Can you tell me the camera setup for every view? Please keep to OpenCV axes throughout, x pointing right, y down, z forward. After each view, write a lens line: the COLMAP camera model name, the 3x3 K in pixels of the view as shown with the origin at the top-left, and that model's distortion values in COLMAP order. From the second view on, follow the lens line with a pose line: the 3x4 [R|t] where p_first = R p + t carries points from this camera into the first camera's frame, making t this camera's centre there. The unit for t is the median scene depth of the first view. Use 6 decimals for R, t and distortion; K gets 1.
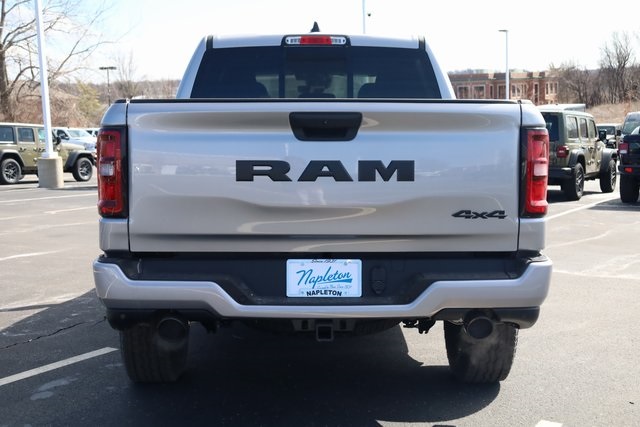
lens RADIAL K [[879.6, 0, 320.0], [0, 879.6, 213.5], [0, 0, 1]] dist [0.006708, 0.089810]
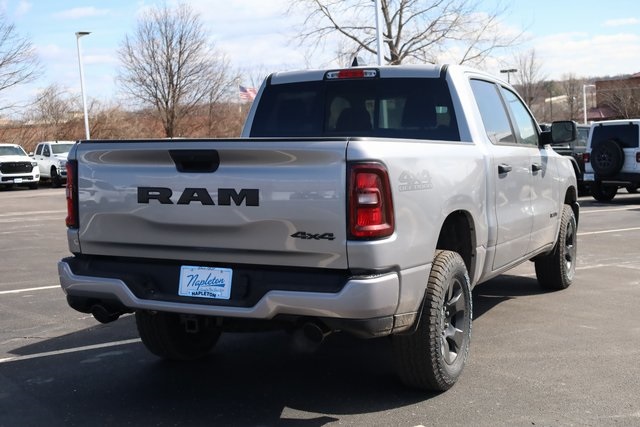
lens RADIAL K [[892.2, 0, 320.0], [0, 892.2, 213.5], [0, 0, 1]] dist [0.024762, 0.064126]
pose [[0.895229, 0.026652, -0.444808, 0.708136], [-0.028011, 0.999601, 0.003519, -0.032519], [0.444725, 0.009309, 0.895619, -0.056555]]
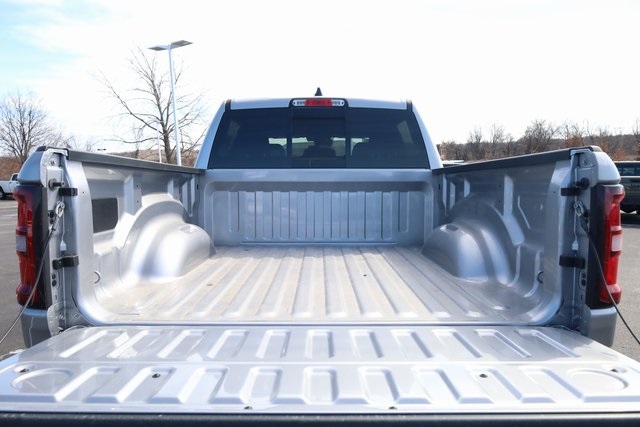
lens RADIAL K [[433.4, 0, 320.0], [0, 433.4, 213.5], [0, 0, 1]] dist [-0.002455, -0.003584]
pose [[0.999830, 0.001557, -0.018397, 0.011793], [-0.001601, 0.999996, -0.002350, -0.072509], [0.018393, 0.002379, 0.999828, 0.639254]]
